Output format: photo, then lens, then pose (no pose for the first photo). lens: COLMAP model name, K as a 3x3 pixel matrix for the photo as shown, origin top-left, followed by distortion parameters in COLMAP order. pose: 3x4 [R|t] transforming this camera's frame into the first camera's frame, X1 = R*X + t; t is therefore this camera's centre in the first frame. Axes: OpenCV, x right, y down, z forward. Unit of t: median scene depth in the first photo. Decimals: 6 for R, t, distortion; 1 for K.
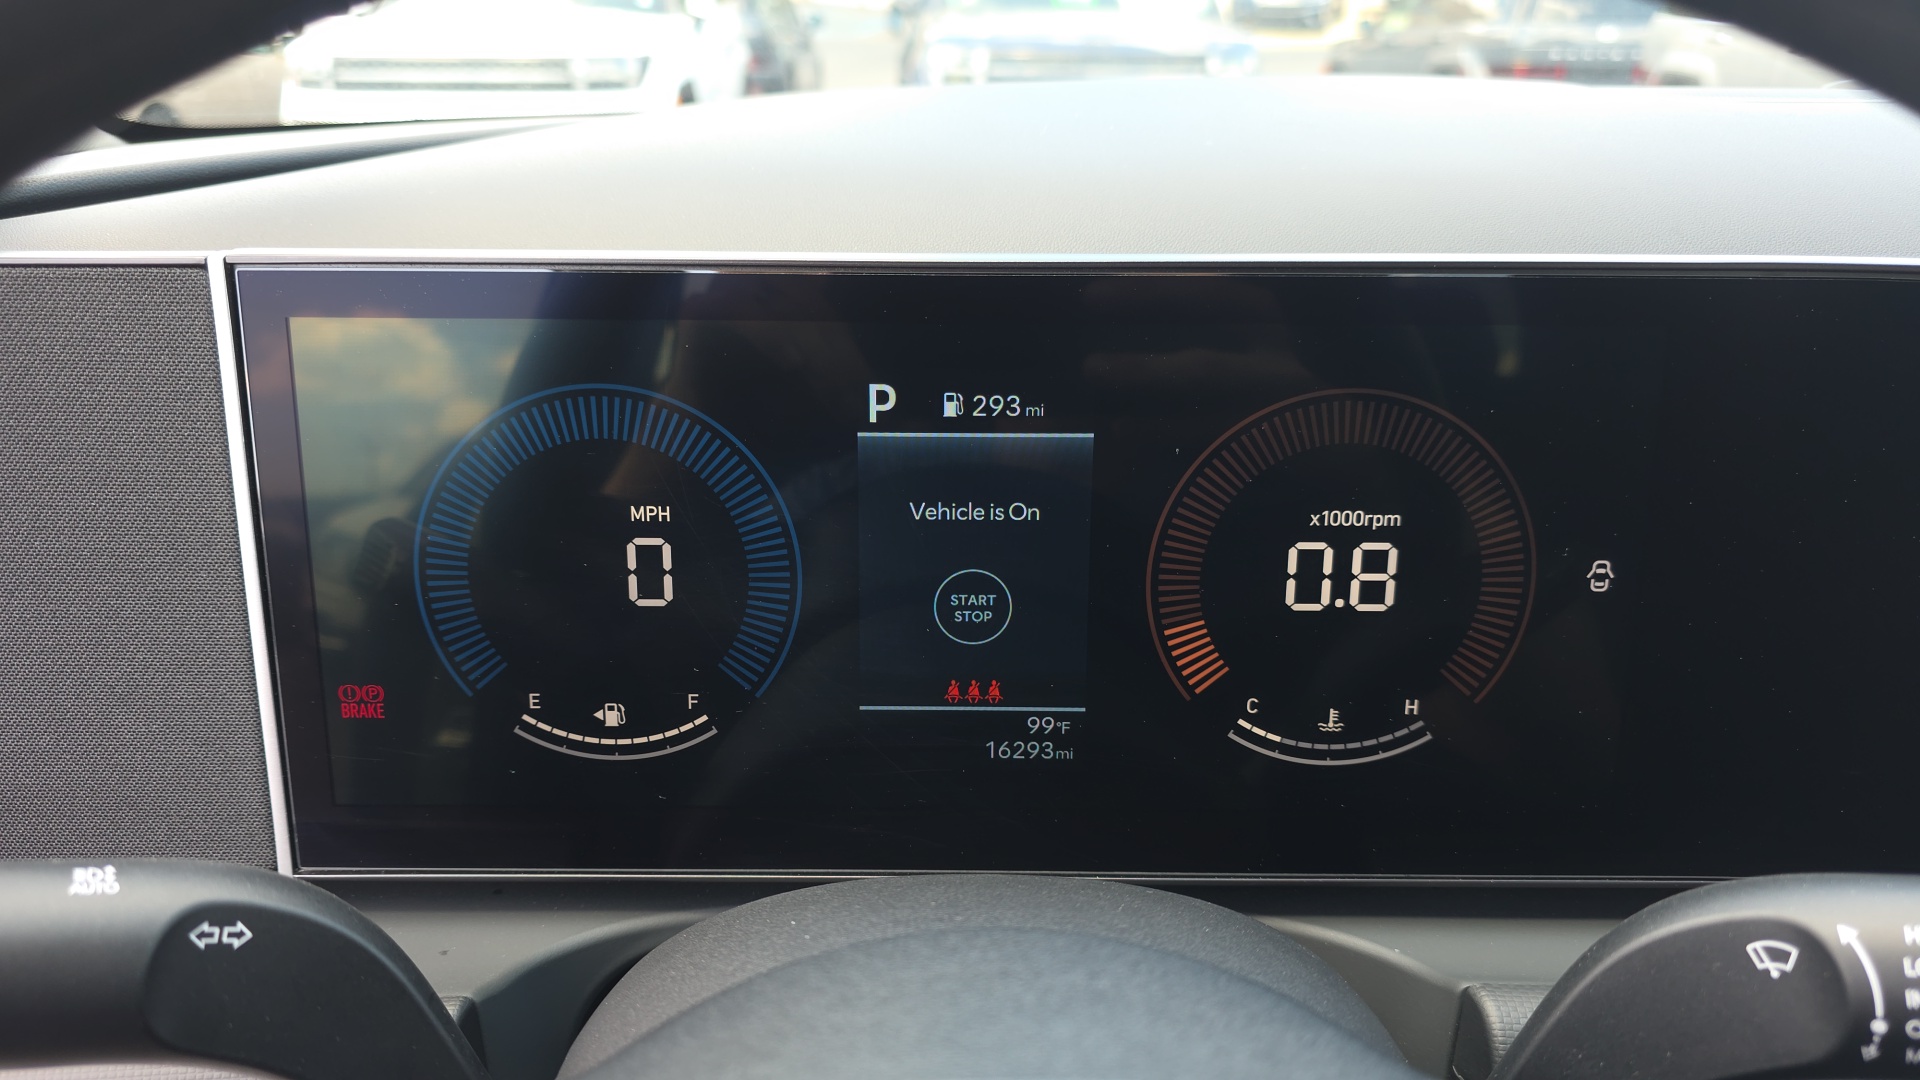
lens RADIAL K [[1373.5, 0, 921.2], [0, 1373.5, 460.9], [0, 0, 1]] dist [0.003750, -0.070564]
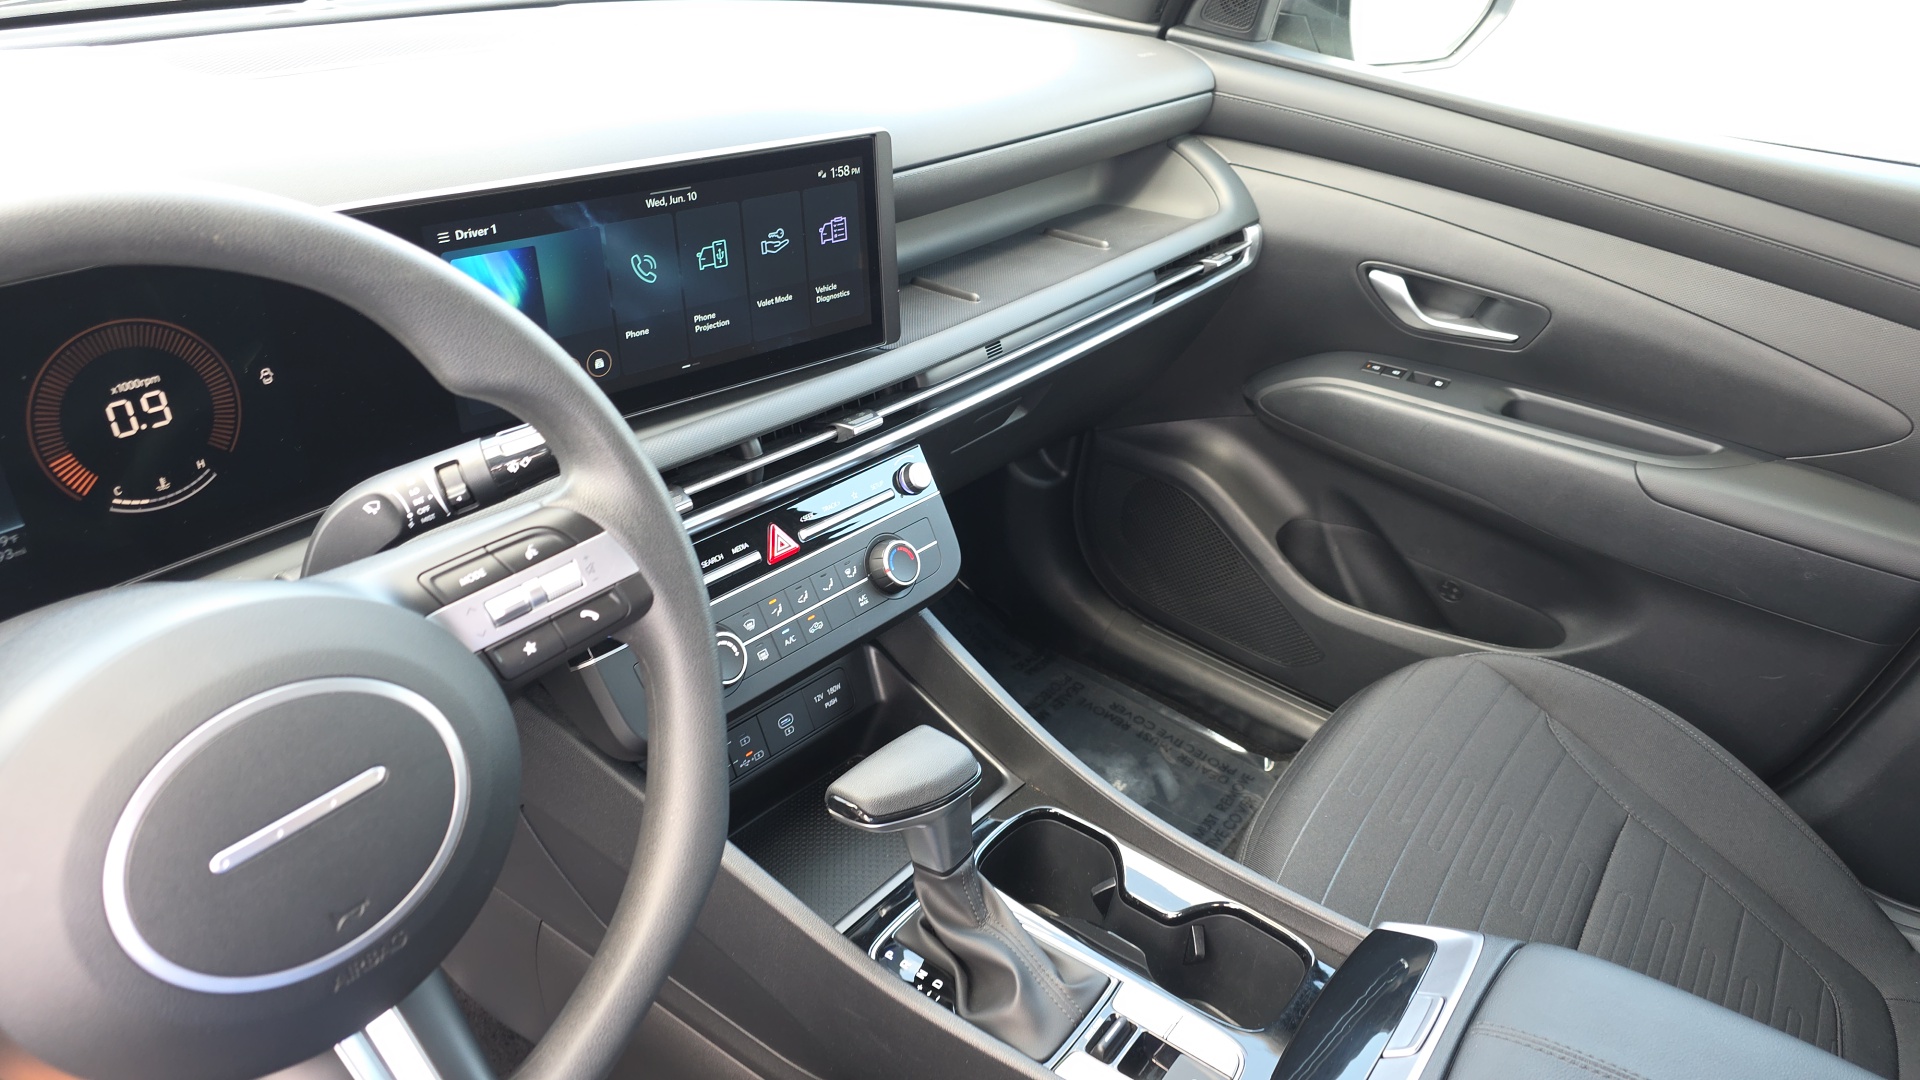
lens RADIAL K [[1302.3, 0, 971.9], [0, 1302.3, 538.2], [0, 0, 1]] dist [0.050717, -0.056292]
pose [[0.586674, -0.375385, 0.717565, -0.422254], [0.189422, 0.925106, 0.329088, -0.148156], [-0.787358, -0.057145, 0.613842, -1.128948]]
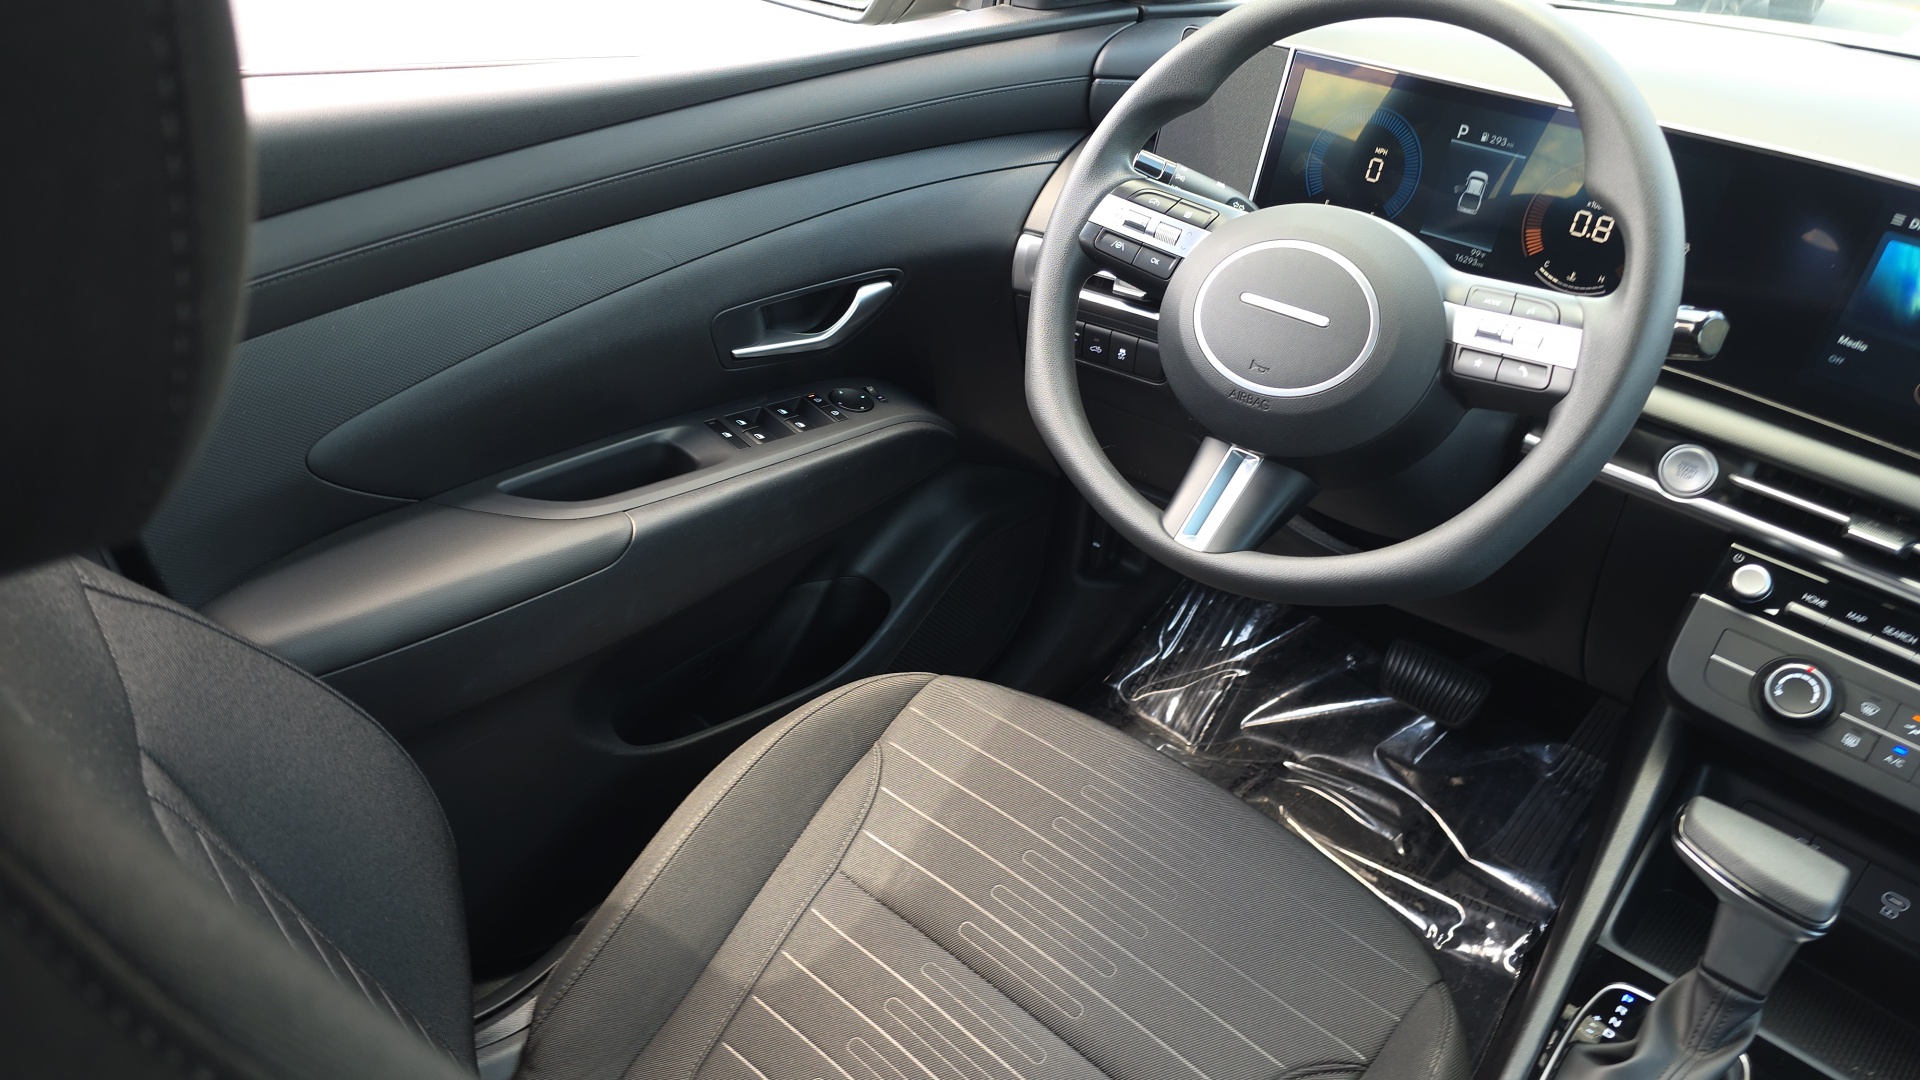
lens RADIAL K [[1290.2, 0, 928.0], [0, 1290.2, 549.4], [0, 0, 1]] dist [0.054699, -0.061103]
pose [[0.747831, 0.395657, -0.533109, 1.007470], [-0.289946, 0.917024, 0.273858, 0.366872], [0.597227, -0.050227, 0.800498, -2.137606]]
